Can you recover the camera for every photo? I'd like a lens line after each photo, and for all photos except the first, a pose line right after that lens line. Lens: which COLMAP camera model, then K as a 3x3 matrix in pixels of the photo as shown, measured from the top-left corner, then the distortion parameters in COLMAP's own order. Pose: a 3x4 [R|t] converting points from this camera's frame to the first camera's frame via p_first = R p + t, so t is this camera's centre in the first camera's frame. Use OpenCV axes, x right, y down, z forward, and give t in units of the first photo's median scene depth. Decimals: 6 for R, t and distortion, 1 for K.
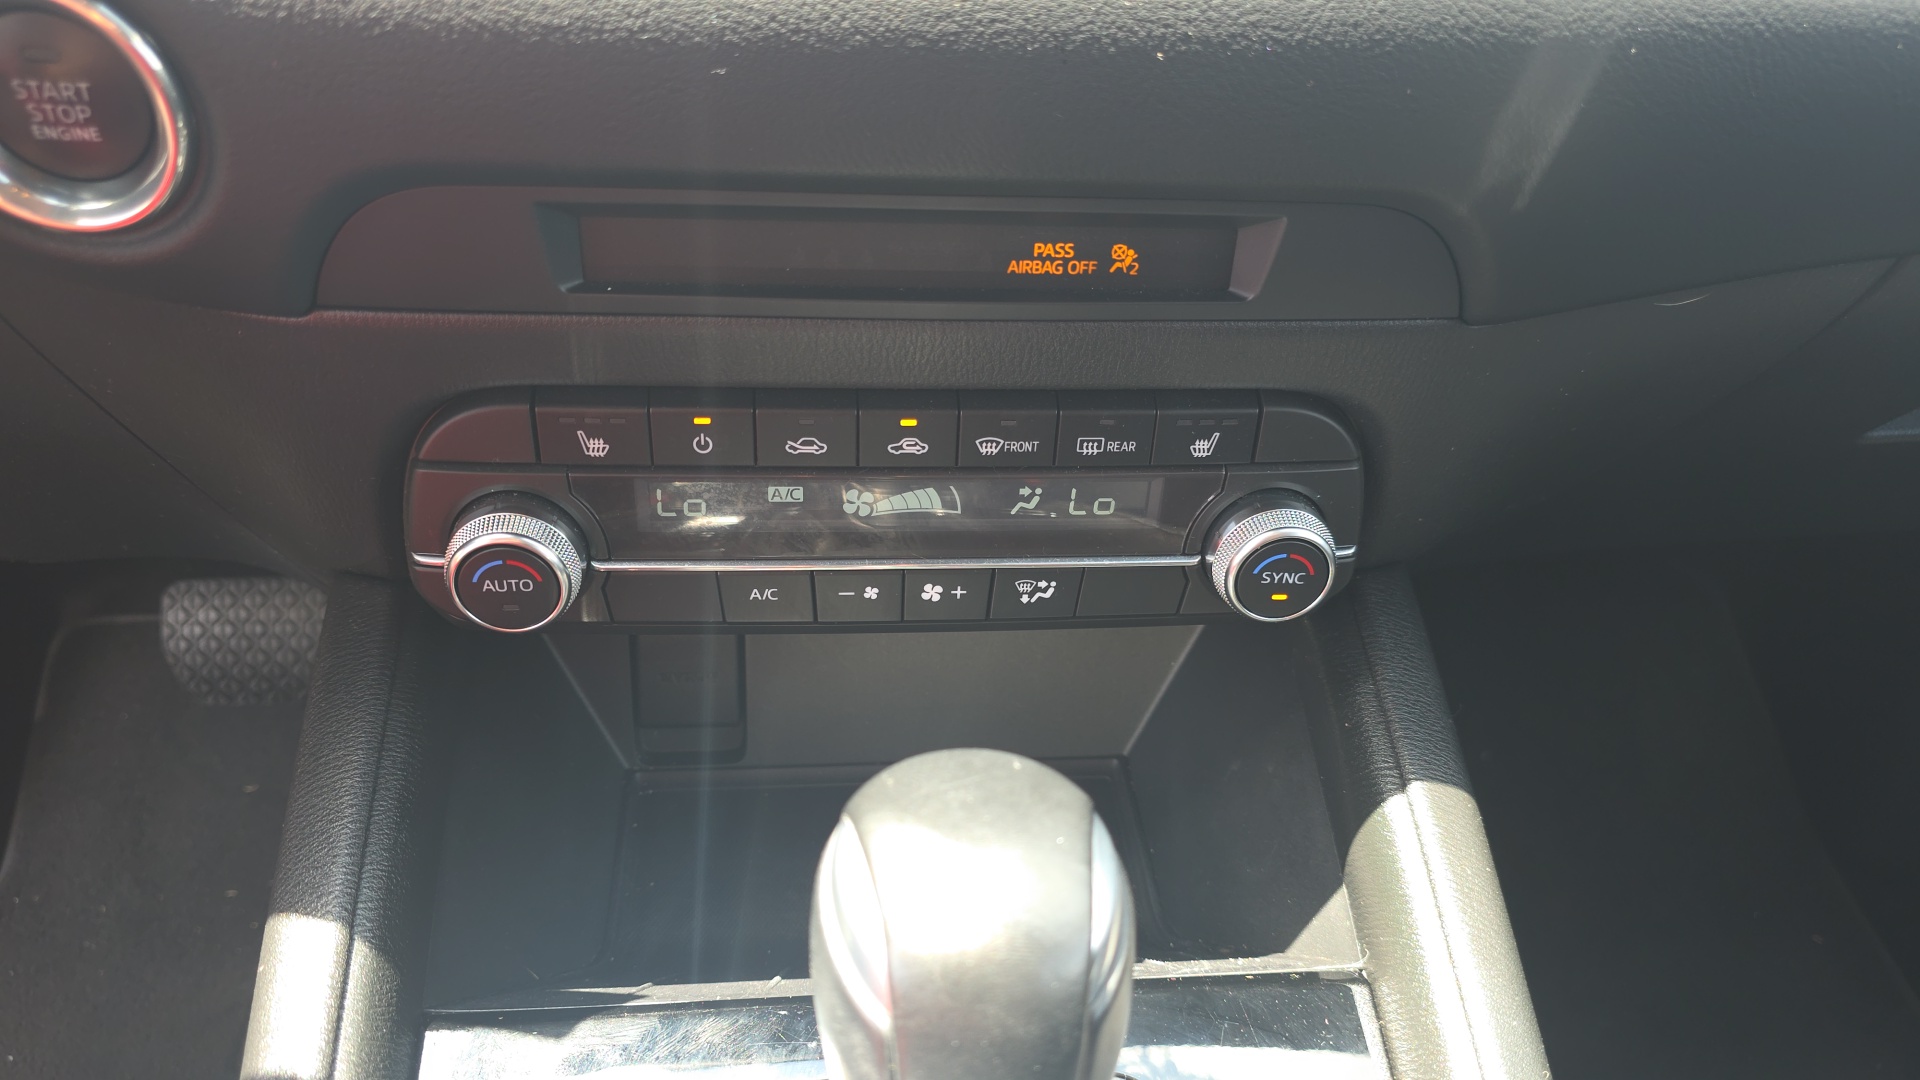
lens RADIAL K [[1311.6, 0, 941.1], [0, 1311.6, 548.9], [0, 0, 1]] dist [0.051070, -0.055913]
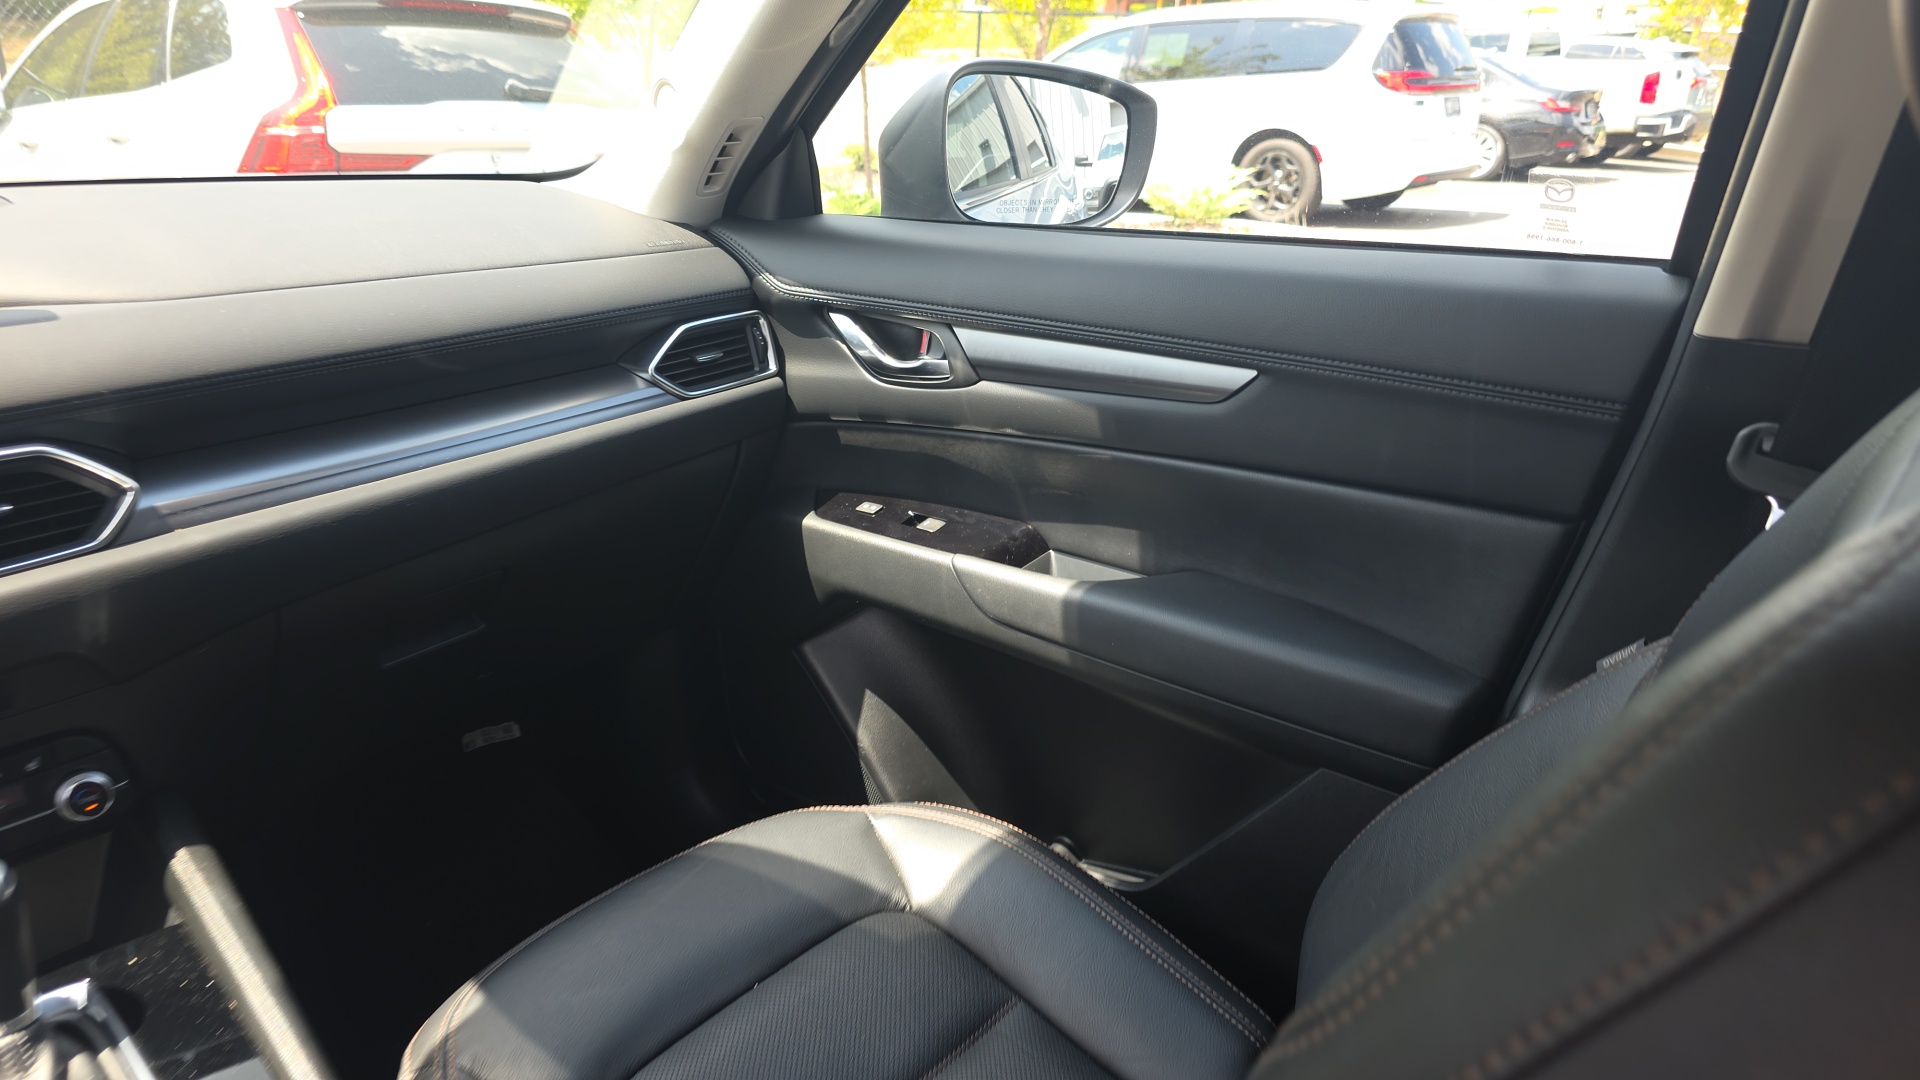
lens RADIAL K [[1292.1, 0, 998.3], [0, 1292.1, 542.2], [0, 0, 1]] dist [0.025814, -0.031290]
pose [[0.709923, -0.302185, 0.636156, 0.058050], [0.471881, 0.874630, -0.111134, 0.725204], [-0.522818, 0.379086, 0.763515, -2.124823]]
